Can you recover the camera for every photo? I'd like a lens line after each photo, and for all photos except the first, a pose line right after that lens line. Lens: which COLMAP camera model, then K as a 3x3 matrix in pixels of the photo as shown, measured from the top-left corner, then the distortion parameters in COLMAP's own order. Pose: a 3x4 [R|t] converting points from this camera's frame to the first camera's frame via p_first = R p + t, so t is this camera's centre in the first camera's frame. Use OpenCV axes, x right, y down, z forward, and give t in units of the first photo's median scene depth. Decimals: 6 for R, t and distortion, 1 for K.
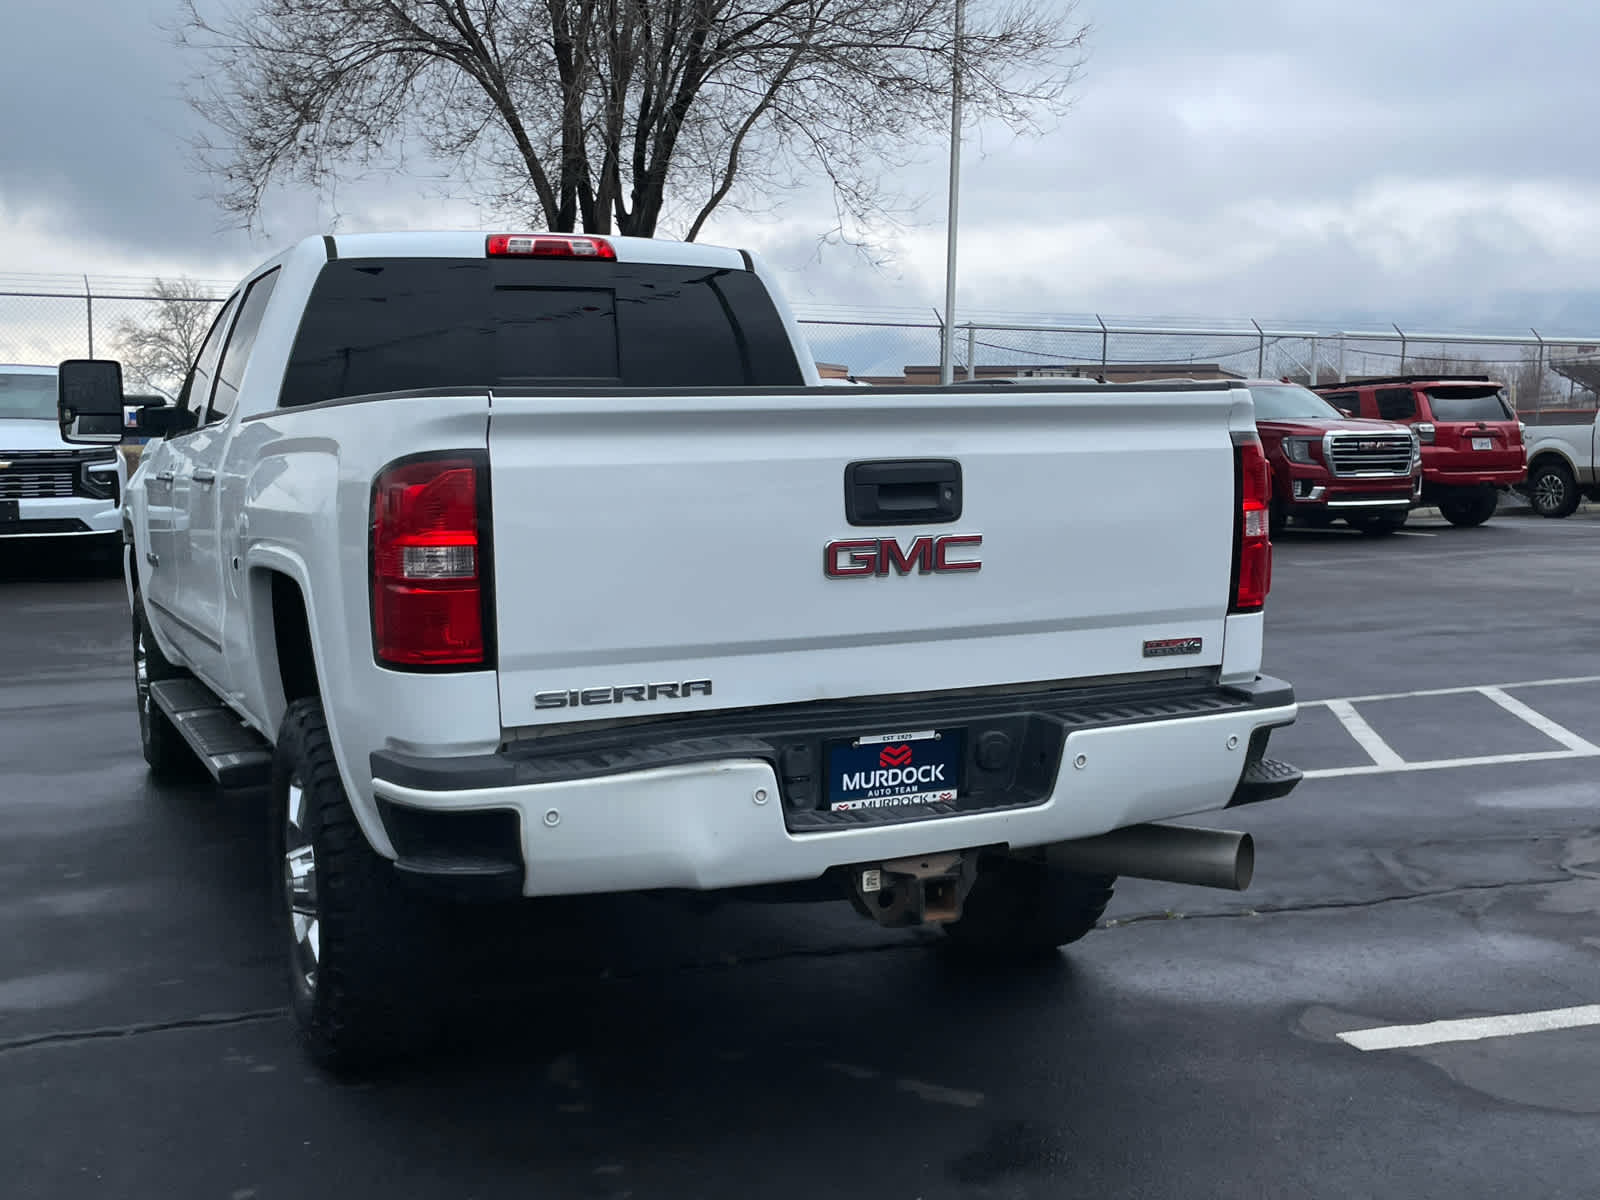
lens RADIAL K [[1799.1, 0, 801.9], [0, 1799.1, 640.6], [0, 0, 1]] dist [0.123340, -0.384542]
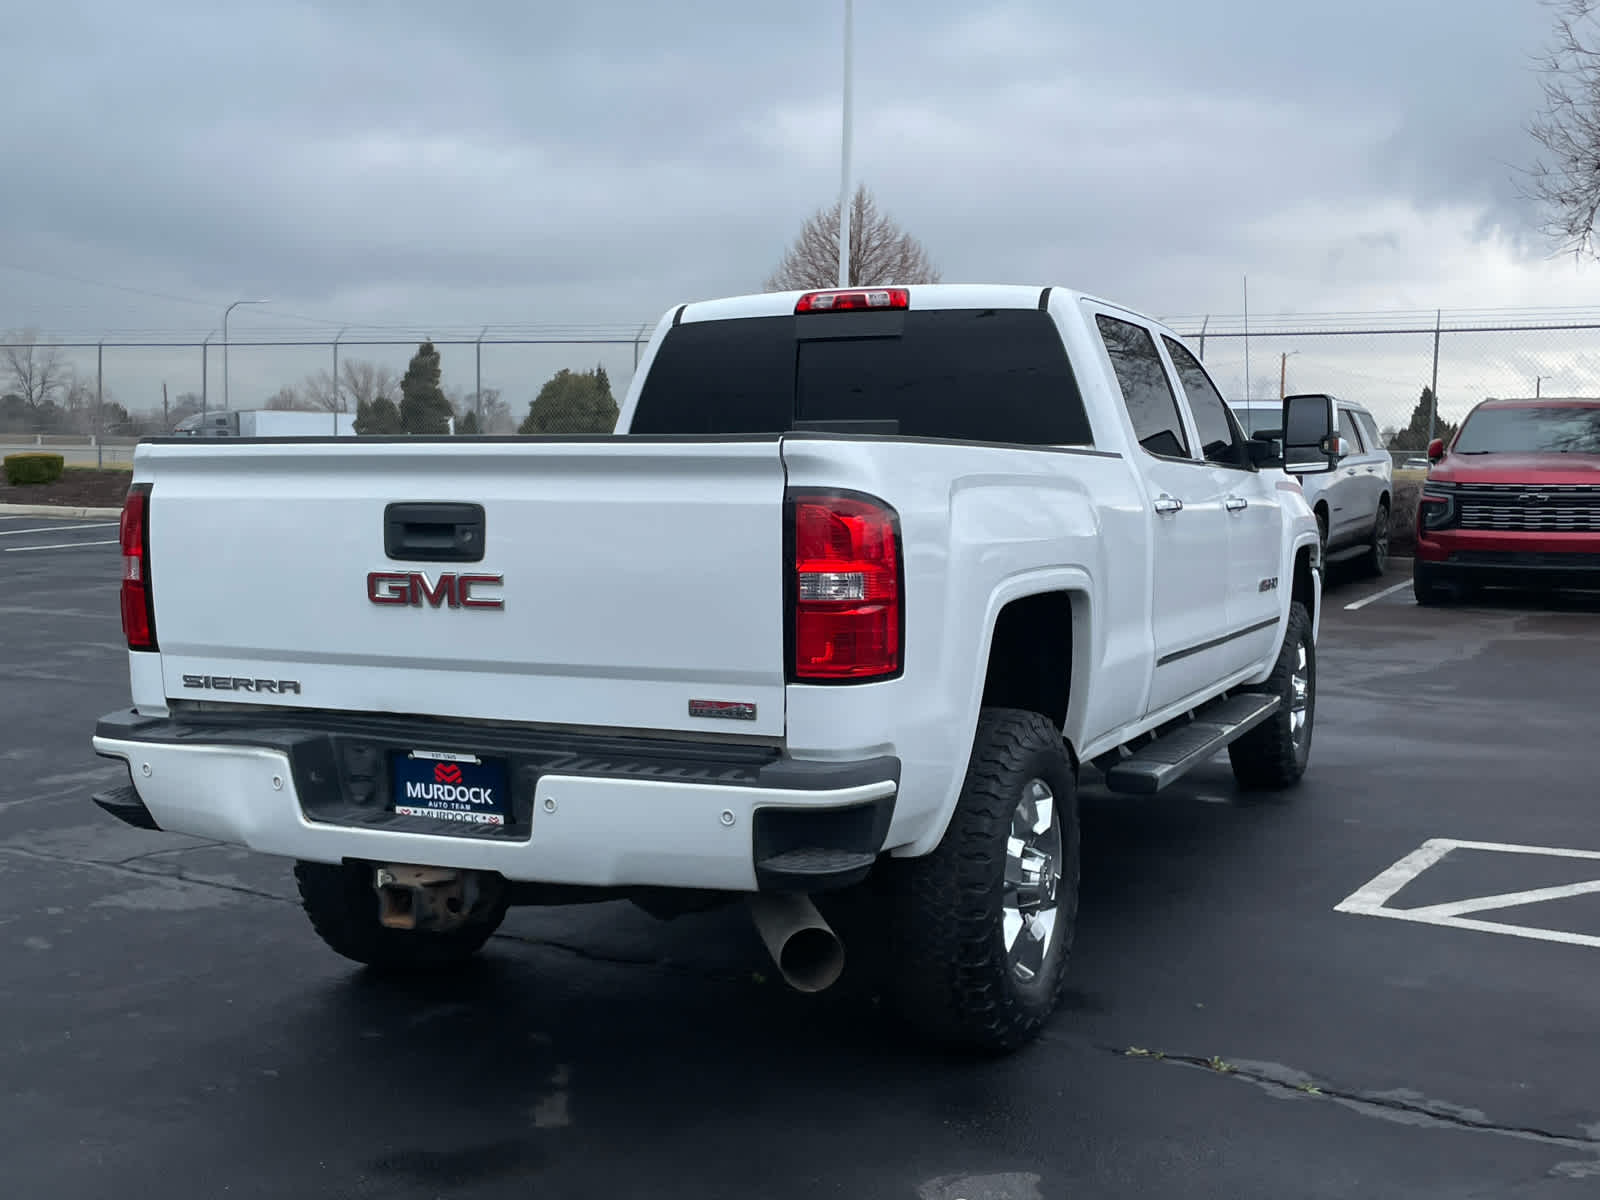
lens RADIAL K [[1779.5, 0, 820.8], [0, 1779.5, 596.8], [0, 0, 1]] dist [0.104026, -0.178337]
pose [[0.662259, 0.071133, -0.745891, 0.999017], [-0.098938, 0.995069, 0.007052, -0.071964], [0.742714, 0.069127, 0.666031, 0.440979]]
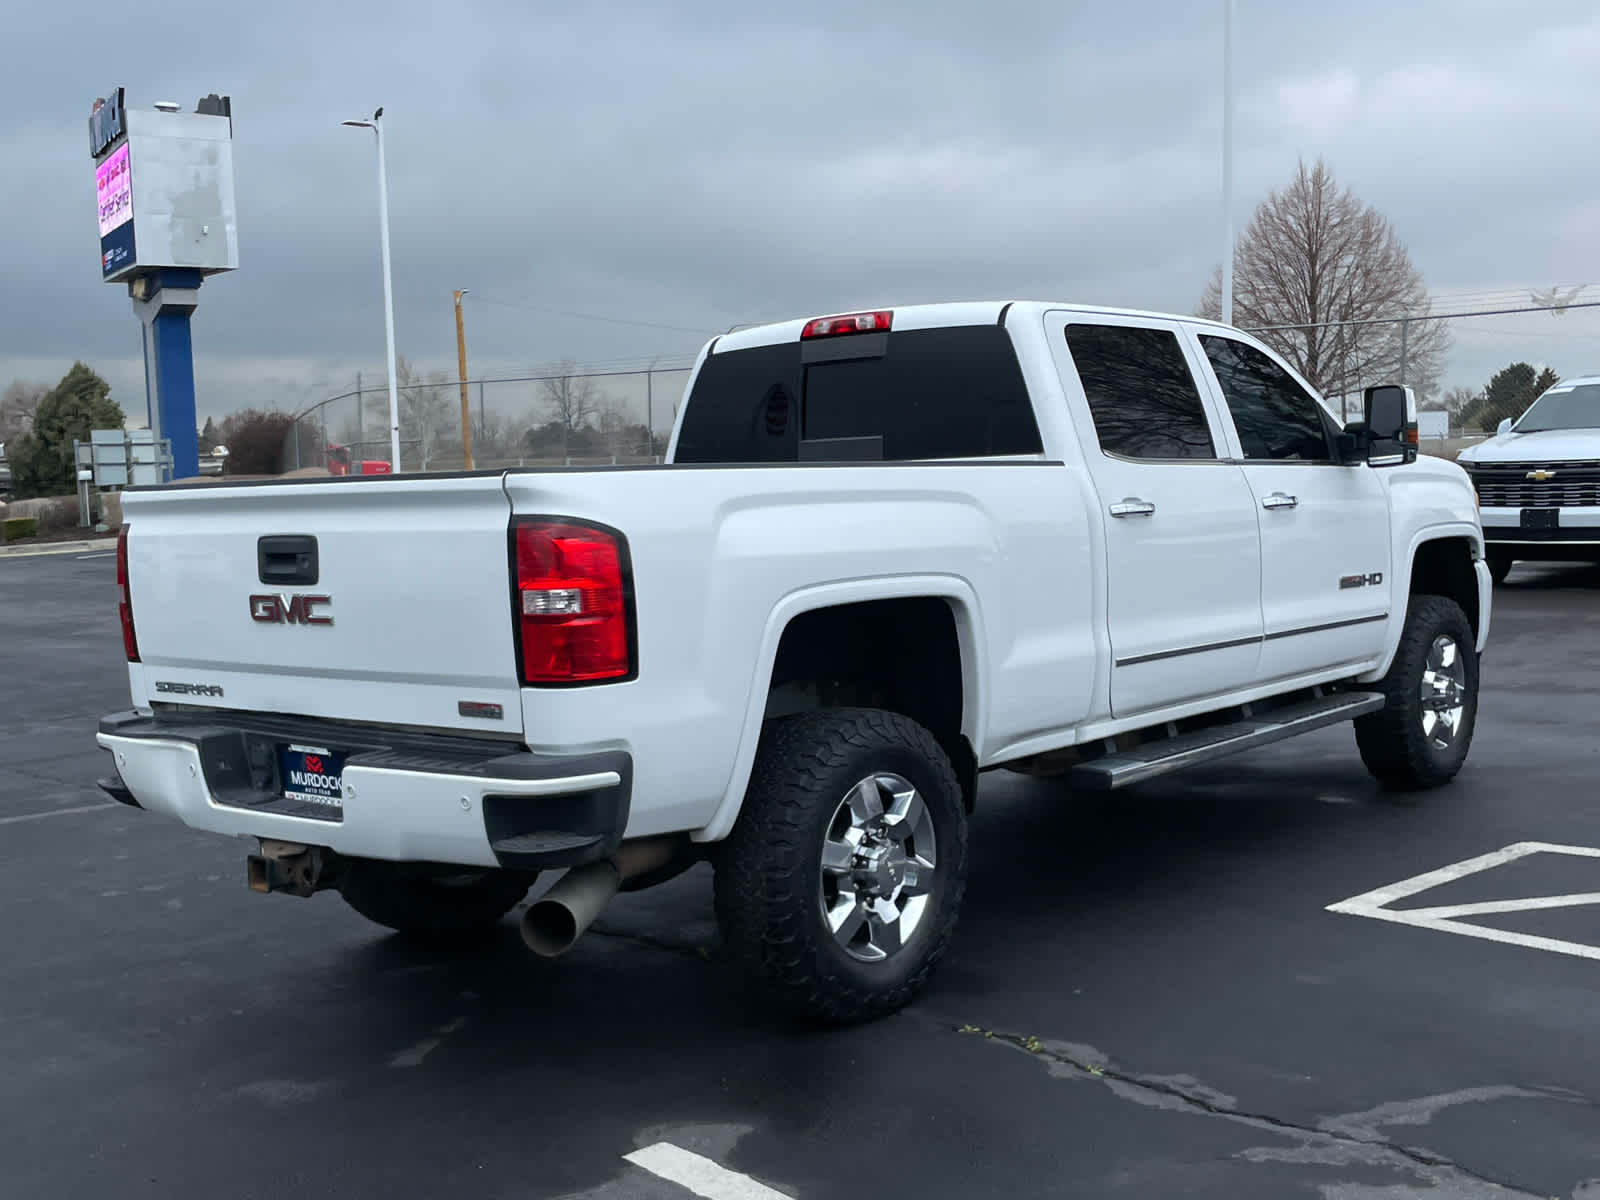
lens RADIAL K [[1779.5, 0, 824.6], [0, 1779.5, 629.6], [0, 0, 1]] dist [0.110455, -0.169290]
pose [[0.434598, 0.077298, -0.897301, 1.350096], [-0.074742, 0.995969, 0.049598, -0.121979], [0.897518, 0.045511, 0.438624, 0.761654]]
